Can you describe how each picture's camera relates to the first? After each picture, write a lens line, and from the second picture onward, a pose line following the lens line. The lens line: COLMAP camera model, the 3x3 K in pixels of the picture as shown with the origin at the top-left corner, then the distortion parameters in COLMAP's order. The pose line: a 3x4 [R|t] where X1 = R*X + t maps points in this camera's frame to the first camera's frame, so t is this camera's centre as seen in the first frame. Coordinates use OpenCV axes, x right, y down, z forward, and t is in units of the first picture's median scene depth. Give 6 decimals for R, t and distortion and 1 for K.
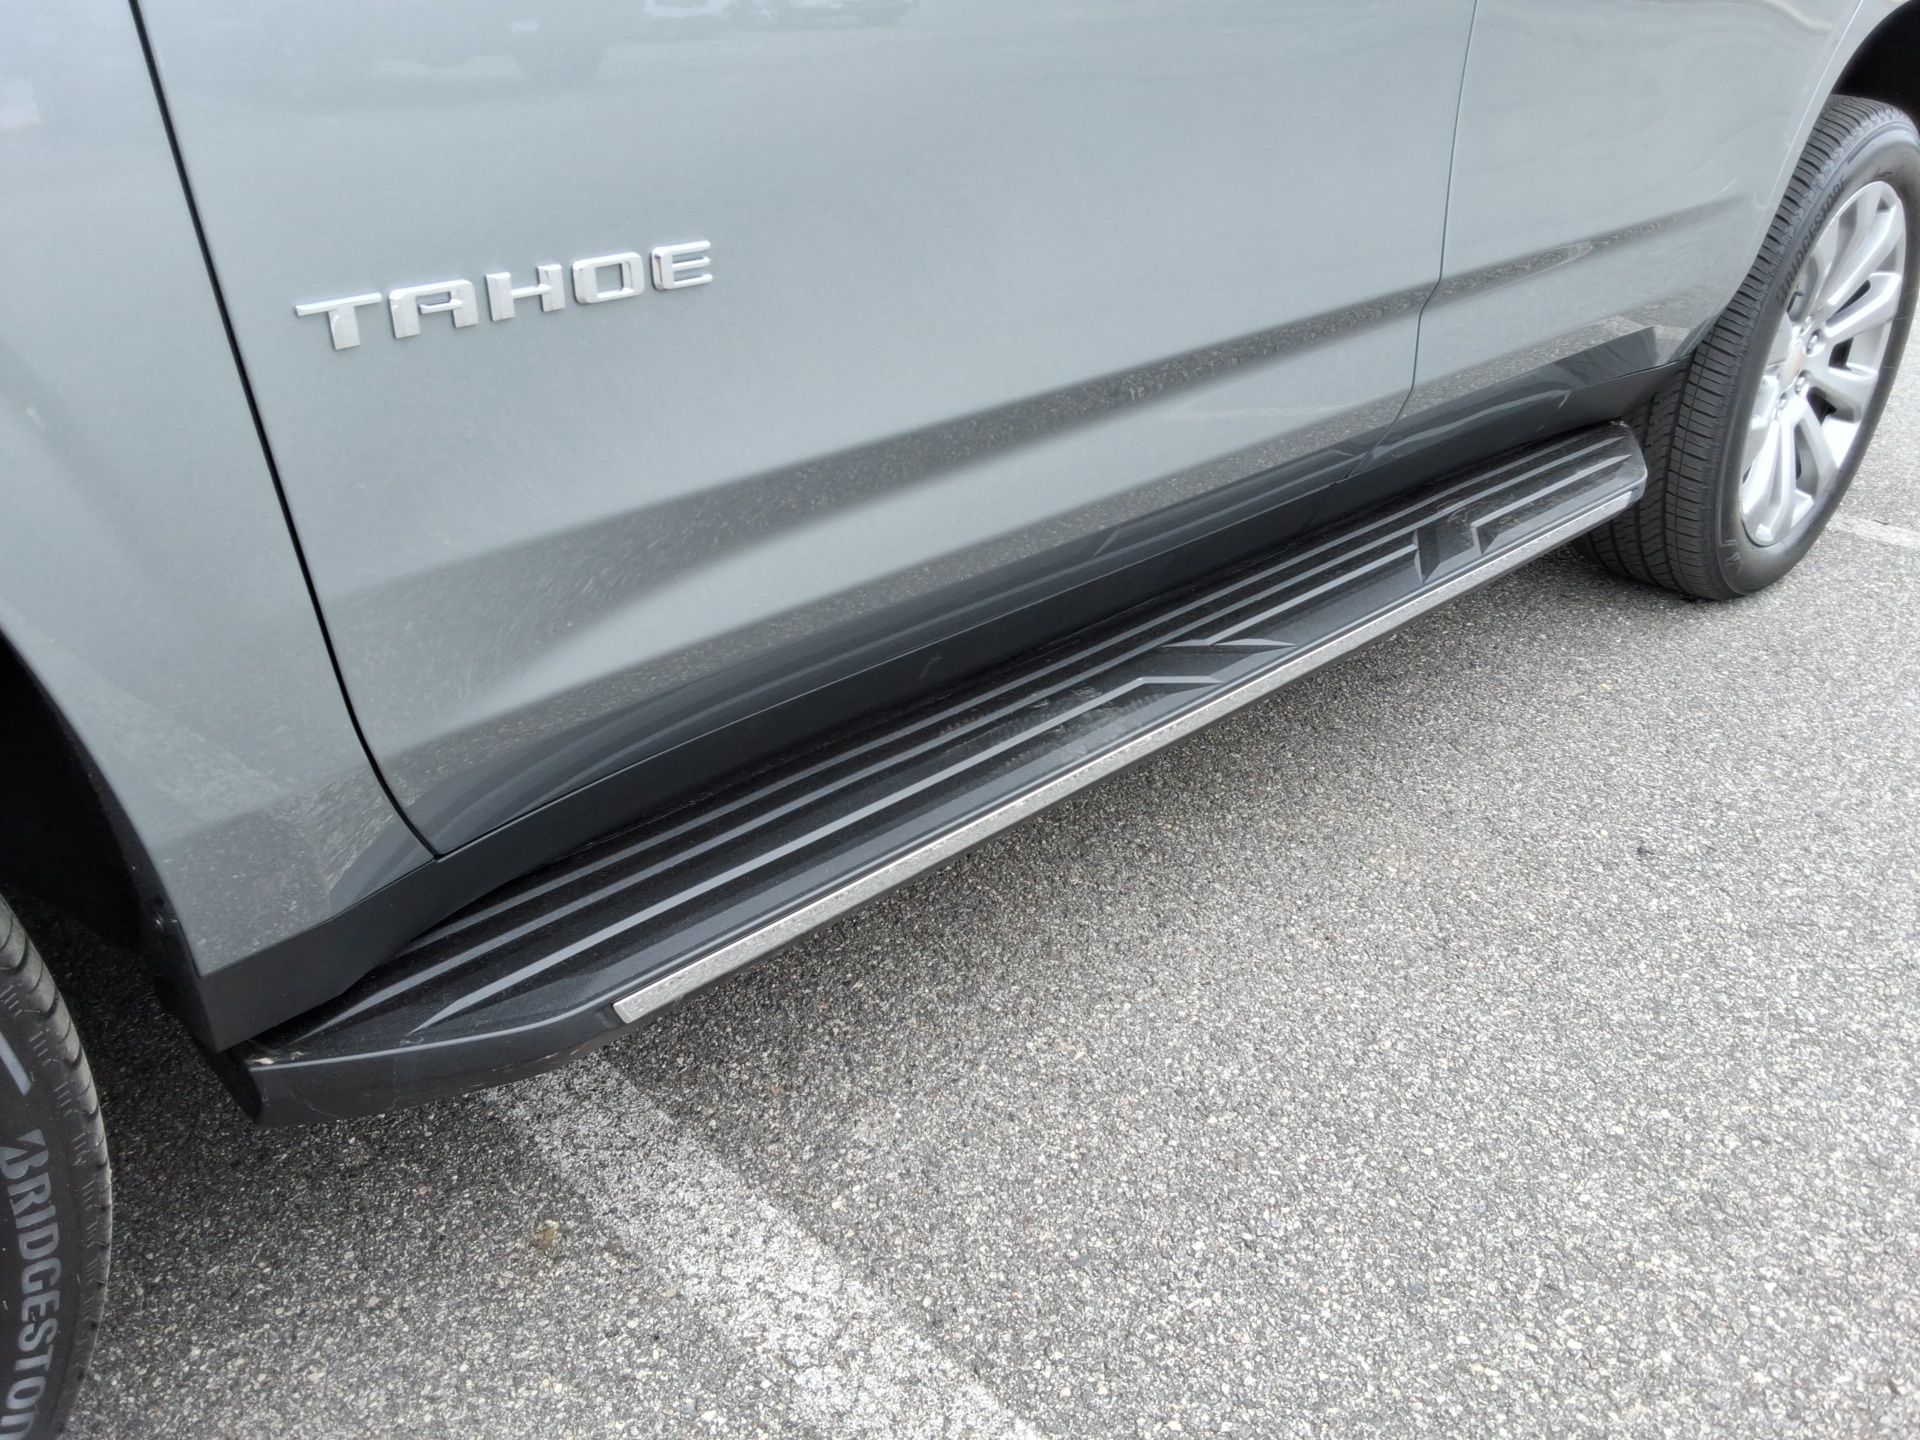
lens RADIAL K [[1534.3, 0, 965.1], [0, 1534.3, 693.5], [0, 0, 1]] dist [0.108559, -0.163686]
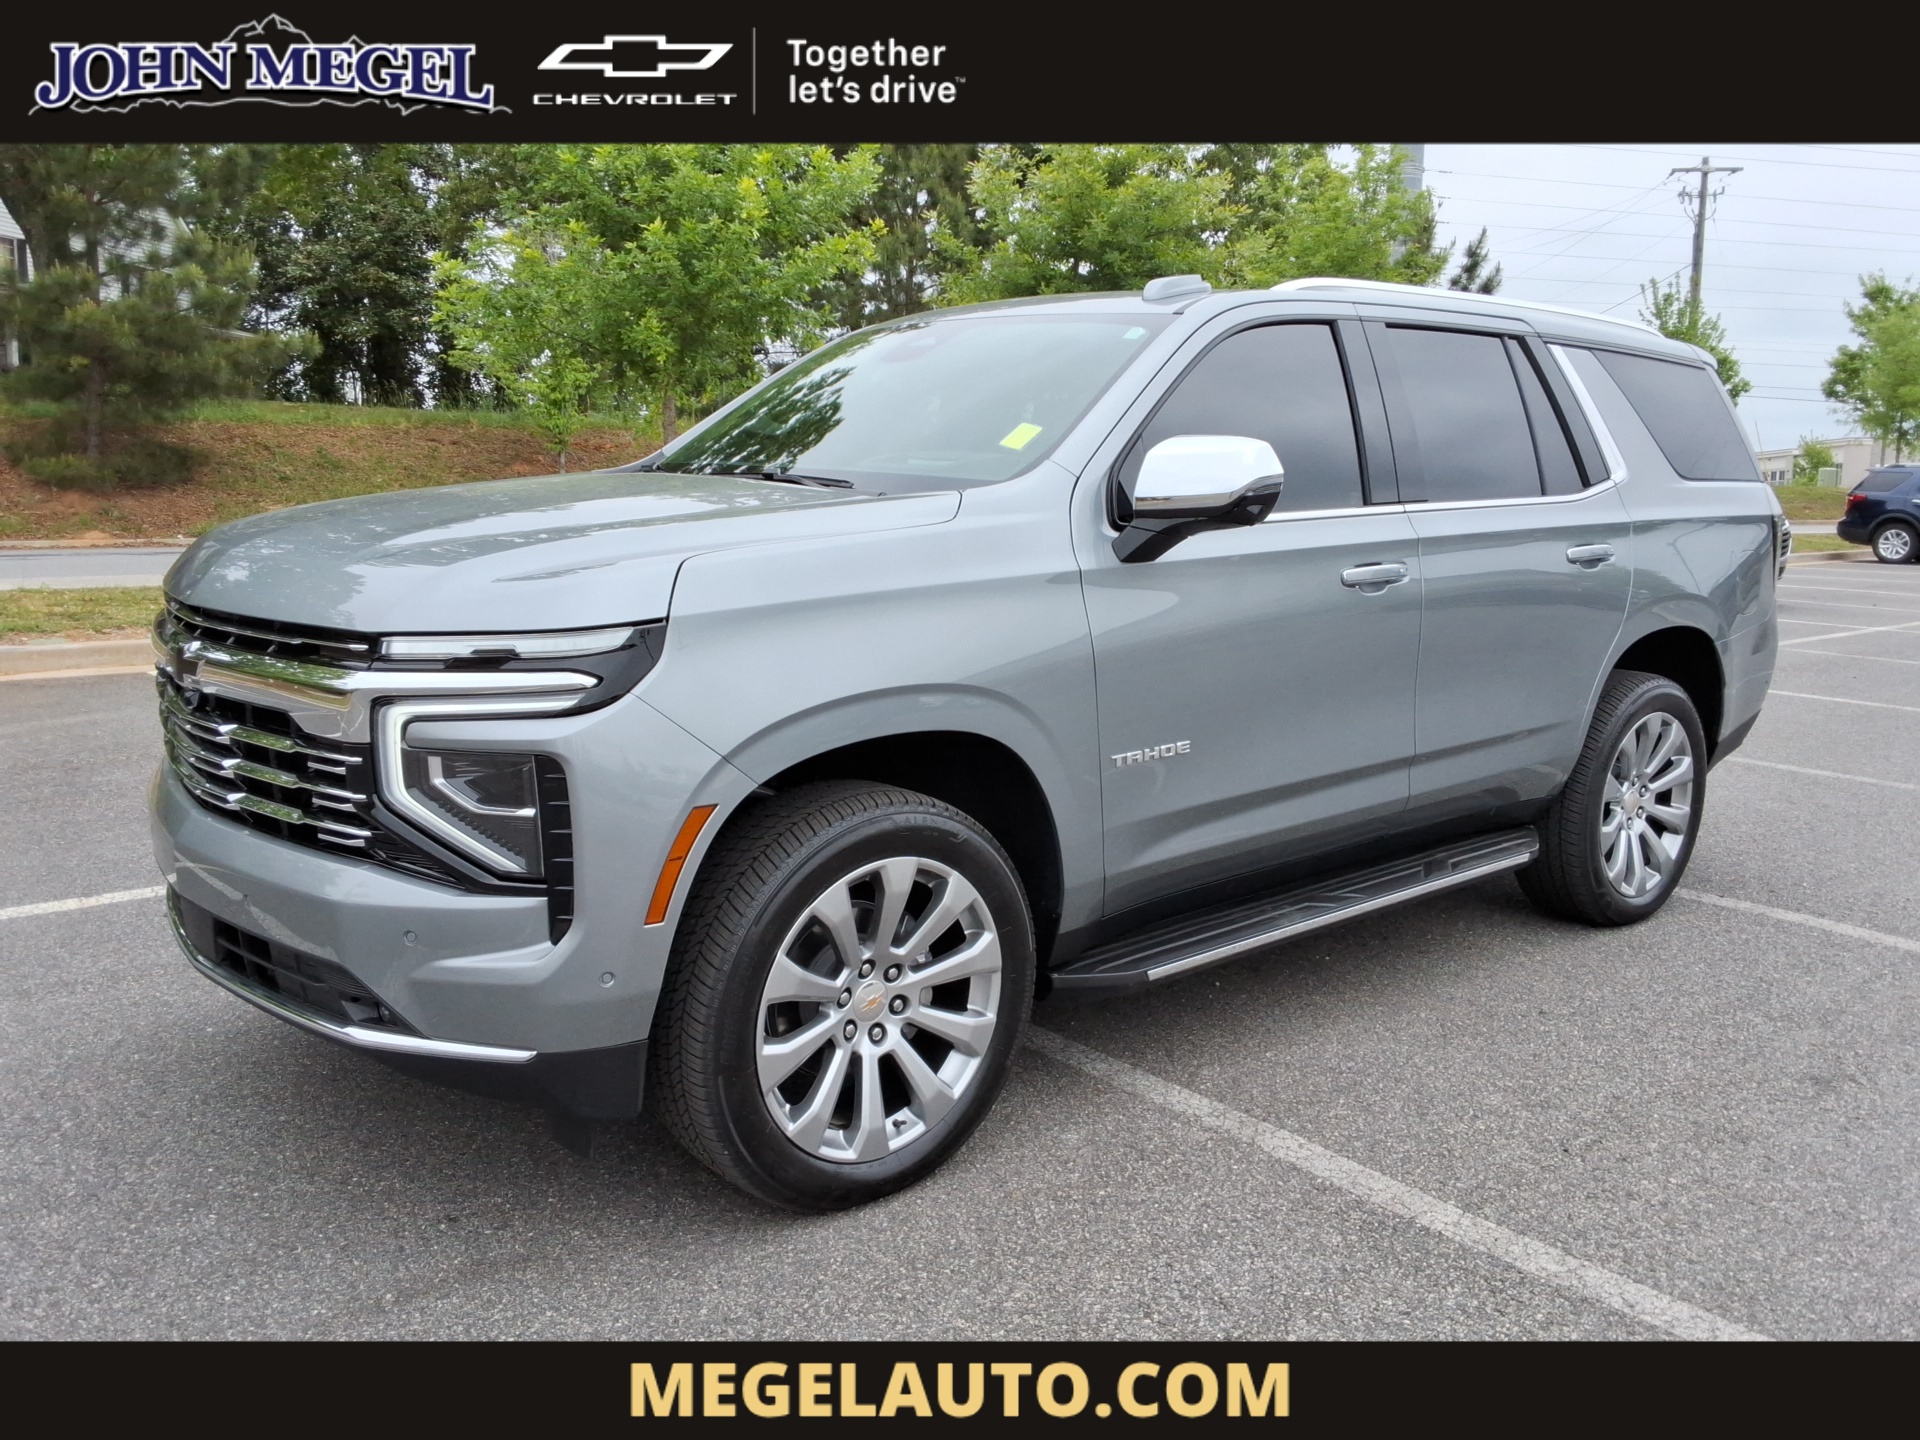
lens RADIAL K [[1534.3, 0, 965.7], [0, 1534.3, 704.0], [0, 0, 1]] dist [0.108559, -0.163686]
pose [[0.997928, 0.001404, -0.064323, -0.326404], [-0.020358, 0.955282, -0.294995, 0.504445], [0.061033, 0.295694, 0.953331, -1.800338]]
